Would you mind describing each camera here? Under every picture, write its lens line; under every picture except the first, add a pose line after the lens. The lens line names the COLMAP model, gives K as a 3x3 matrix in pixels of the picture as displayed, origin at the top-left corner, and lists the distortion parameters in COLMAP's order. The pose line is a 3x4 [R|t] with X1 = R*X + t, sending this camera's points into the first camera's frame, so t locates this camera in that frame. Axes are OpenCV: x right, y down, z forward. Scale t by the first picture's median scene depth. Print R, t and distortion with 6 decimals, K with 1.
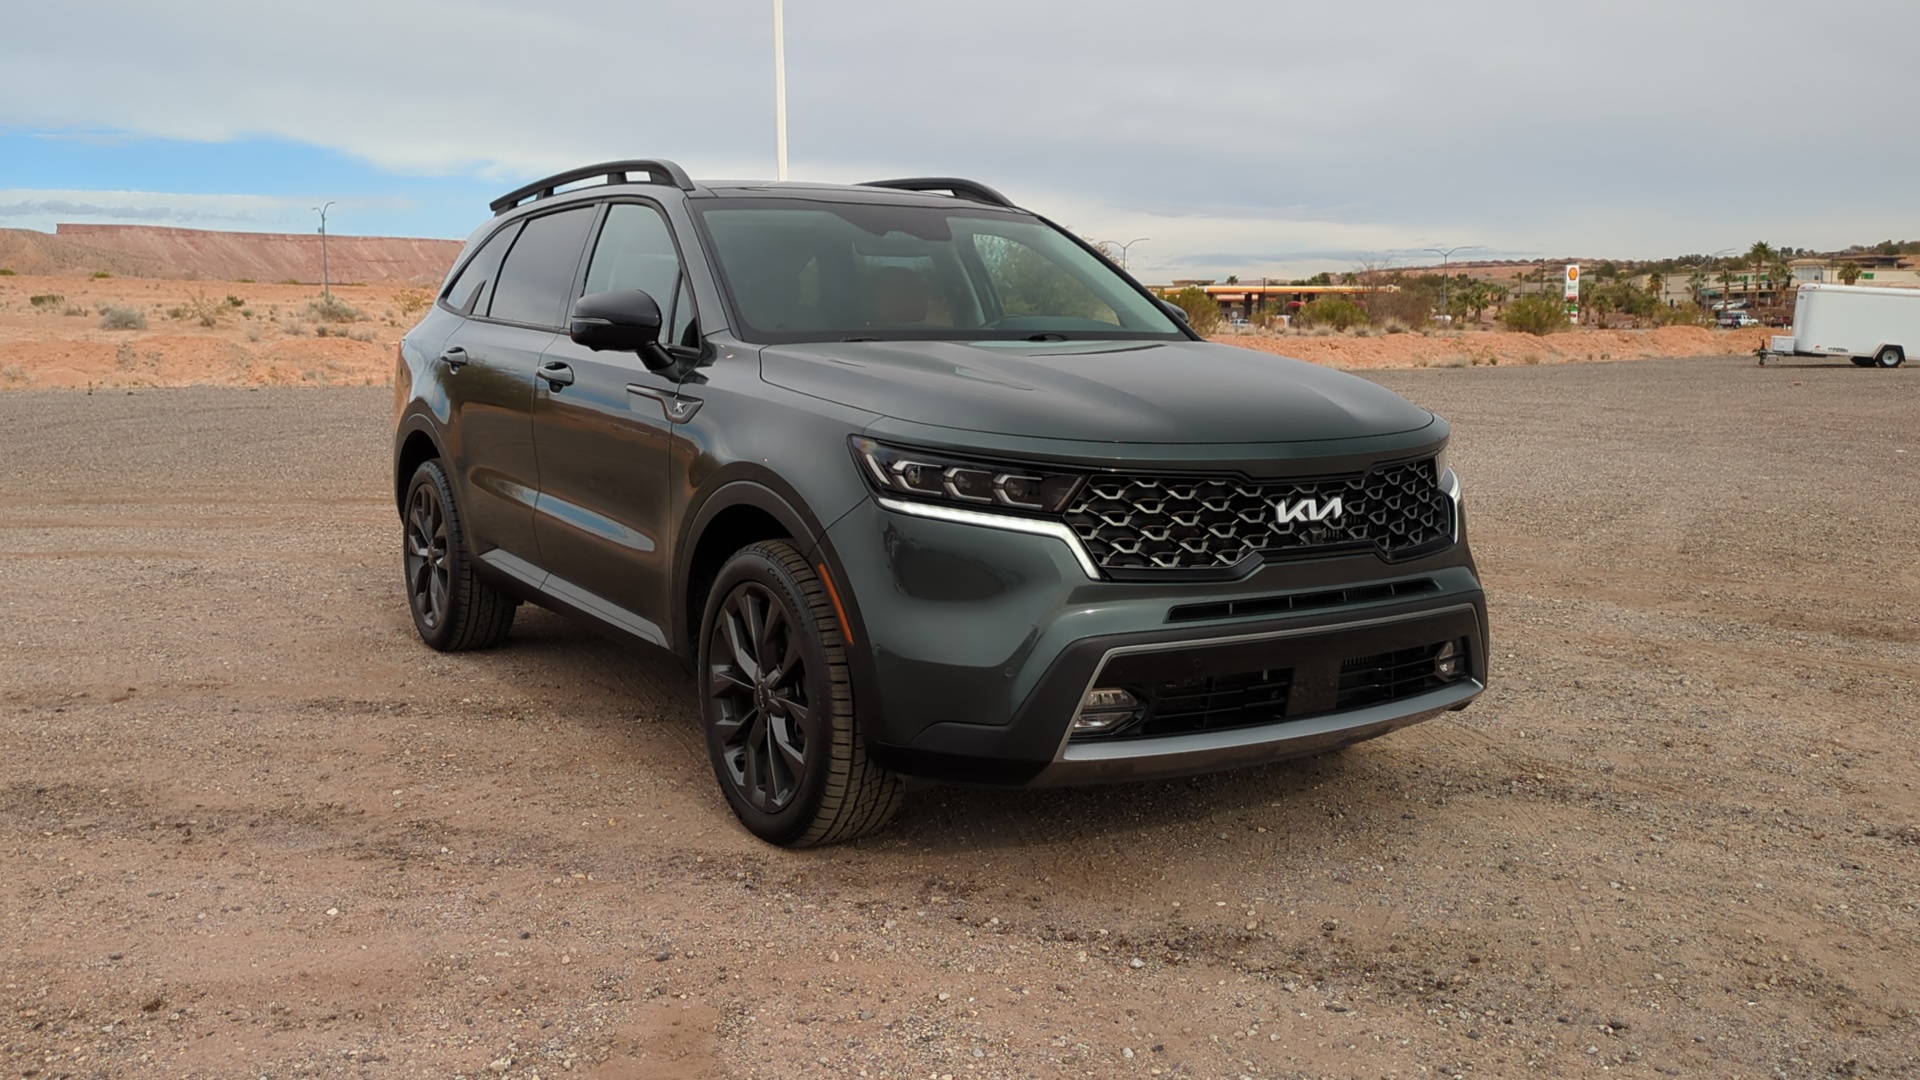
lens RADIAL K [[1656.9, 0, 976.2], [0, 1656.9, 540.2], [0, 0, 1]] dist [0.073310, -0.069061]
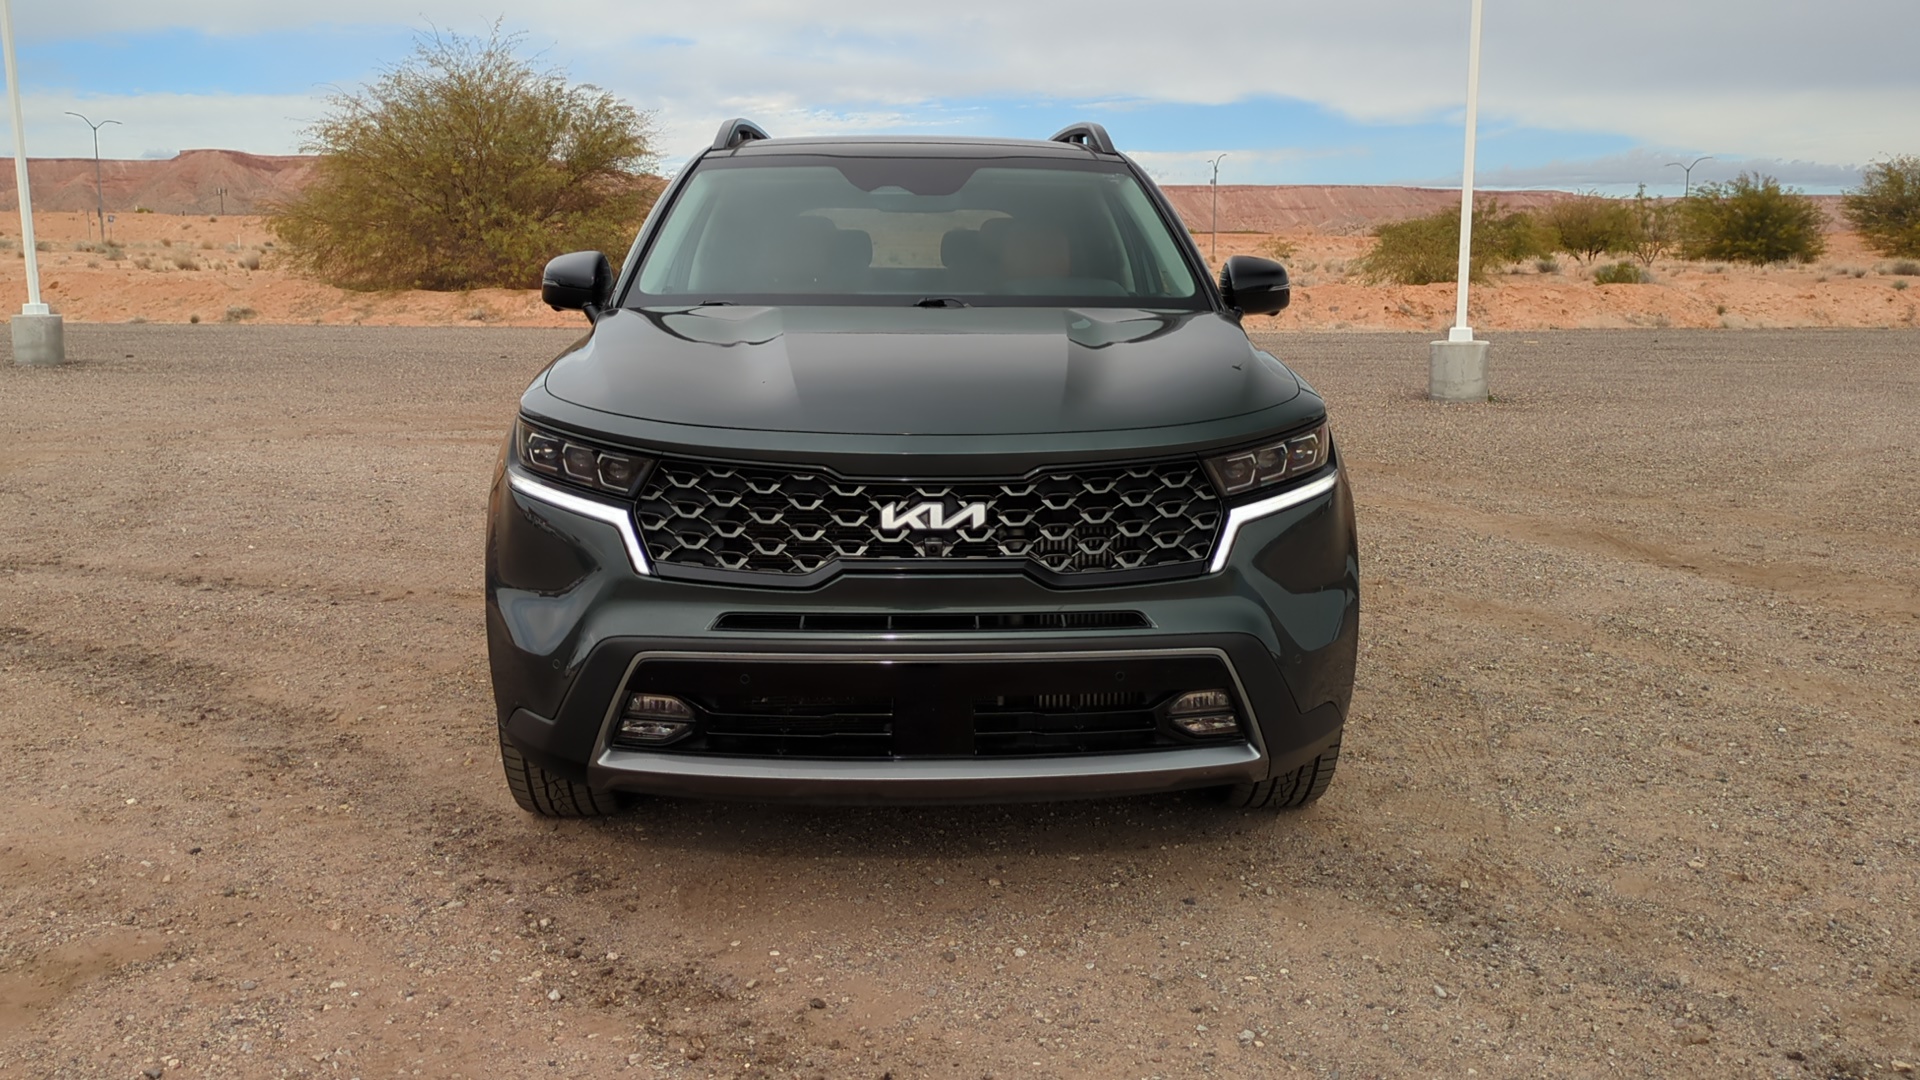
lens RADIAL K [[1656.9, 0, 959.9], [0, 1656.9, 547.9], [0, 0, 1]] dist [0.073310, -0.069061]
pose [[0.859349, 0.084051, -0.504435, 0.642602], [-0.065219, 0.996359, 0.054913, -0.049572], [0.507213, -0.014291, 0.861702, 0.283250]]
